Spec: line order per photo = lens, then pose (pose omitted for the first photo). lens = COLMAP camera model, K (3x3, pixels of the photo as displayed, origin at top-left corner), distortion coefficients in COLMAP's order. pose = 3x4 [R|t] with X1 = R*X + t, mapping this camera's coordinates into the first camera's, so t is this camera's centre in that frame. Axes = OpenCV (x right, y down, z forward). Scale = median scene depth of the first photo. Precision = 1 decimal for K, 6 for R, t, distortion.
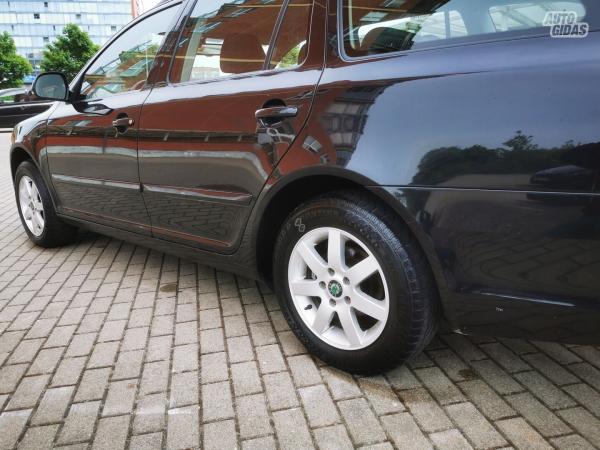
lens RADIAL K [[435.2, 0, 280.3], [0, 435.2, 232.0], [0, 0, 1]] dist [0.063545, -0.063642]
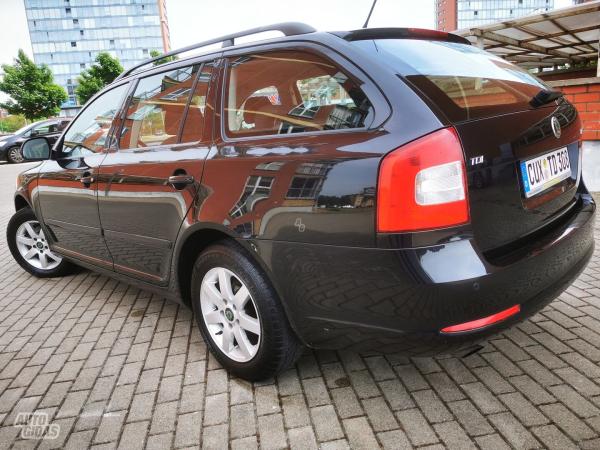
lens RADIAL K [[458.8, 0, 286.0], [0, 458.8, 222.6], [0, 0, 1]] dist [0.079446, -0.098673]
pose [[0.995008, -0.039207, -0.091775, 0.320537], [0.035166, 0.998357, -0.045241, -0.053606], [0.093398, 0.041788, 0.994752, -0.244709]]
